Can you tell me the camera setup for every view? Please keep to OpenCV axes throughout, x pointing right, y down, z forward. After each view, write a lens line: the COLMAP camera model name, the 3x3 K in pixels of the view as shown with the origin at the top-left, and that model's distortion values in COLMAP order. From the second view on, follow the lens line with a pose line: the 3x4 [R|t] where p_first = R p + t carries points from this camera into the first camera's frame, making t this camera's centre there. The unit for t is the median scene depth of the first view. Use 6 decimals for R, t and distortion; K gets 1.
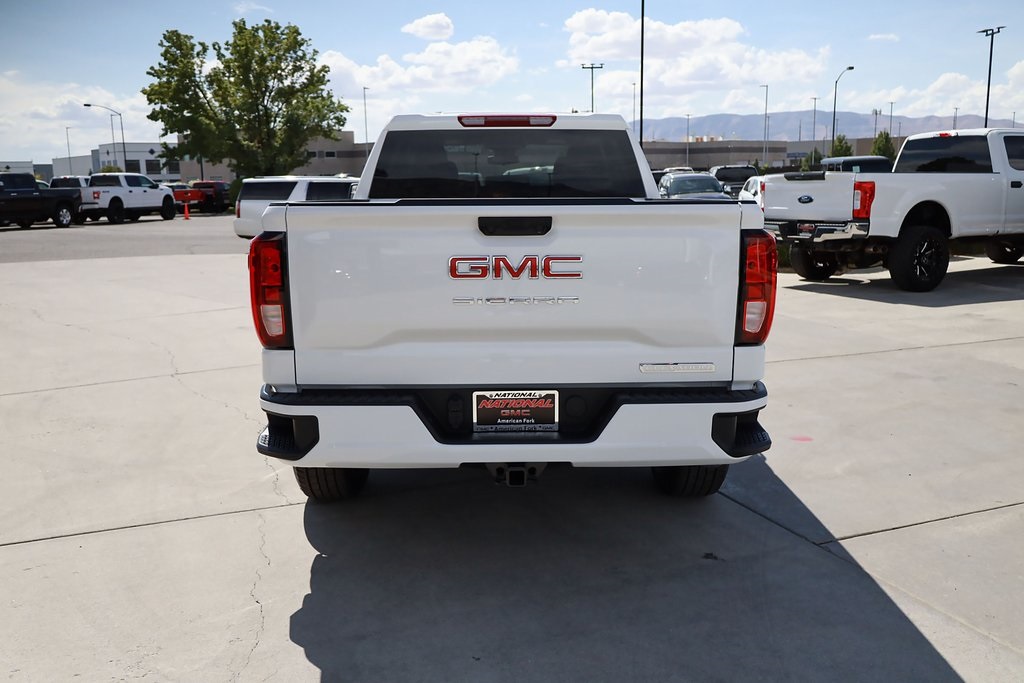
lens RADIAL K [[867.6, 0, 508.5], [0, 867.6, 351.5], [0, 0, 1]] dist [0.025893, -0.026622]
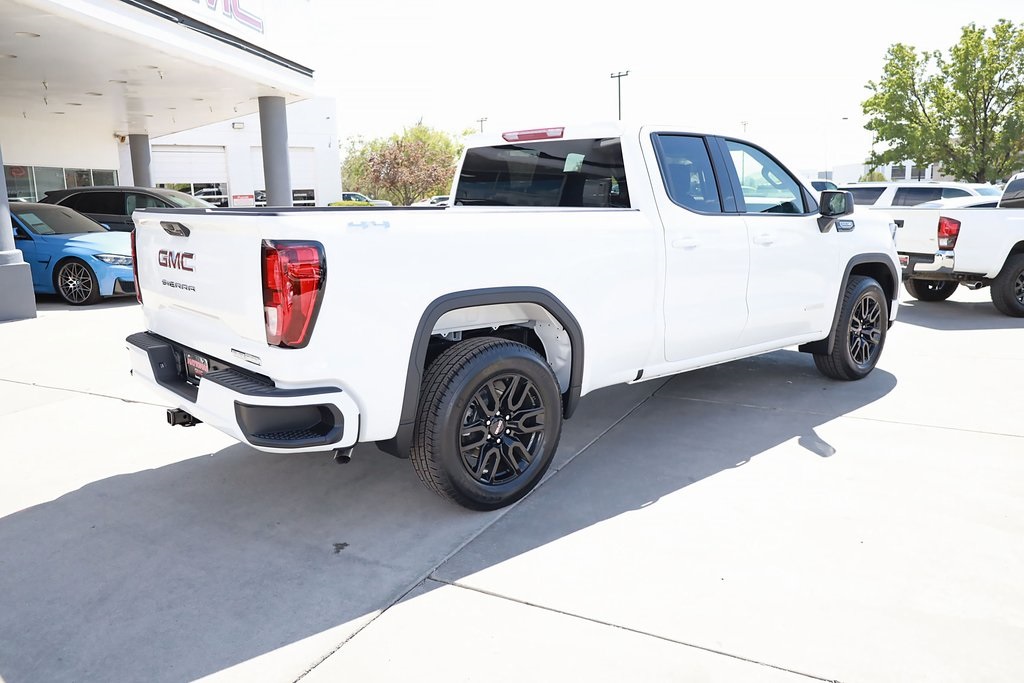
lens RADIAL K [[798.0, 0, 510.9], [0, 798.0, 338.8], [0, 0, 1]] dist [-0.022078, 0.015489]
pose [[0.649176, 0.142129, -0.747242, 0.079329], [-0.143681, 0.987615, 0.063025, -0.008025], [0.746945, 0.066450, 0.661557, 0.036872]]
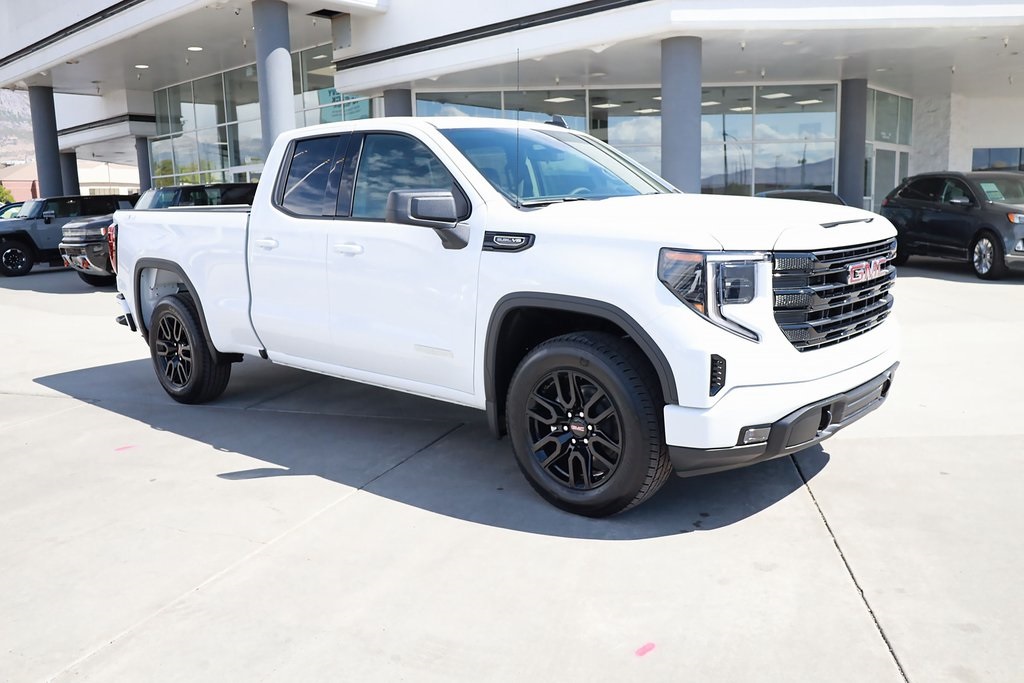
lens RADIAL K [[834.4, 0, 515.6], [0, 834.4, 339.8], [0, 0, 1]] dist [-0.012520, -0.007802]
pose [[-0.680340, 0.153267, -0.716692, 0.077178], [-0.105942, 0.947052, 0.303099, -0.040365], [0.725199, 0.282137, -0.628080, 0.208291]]
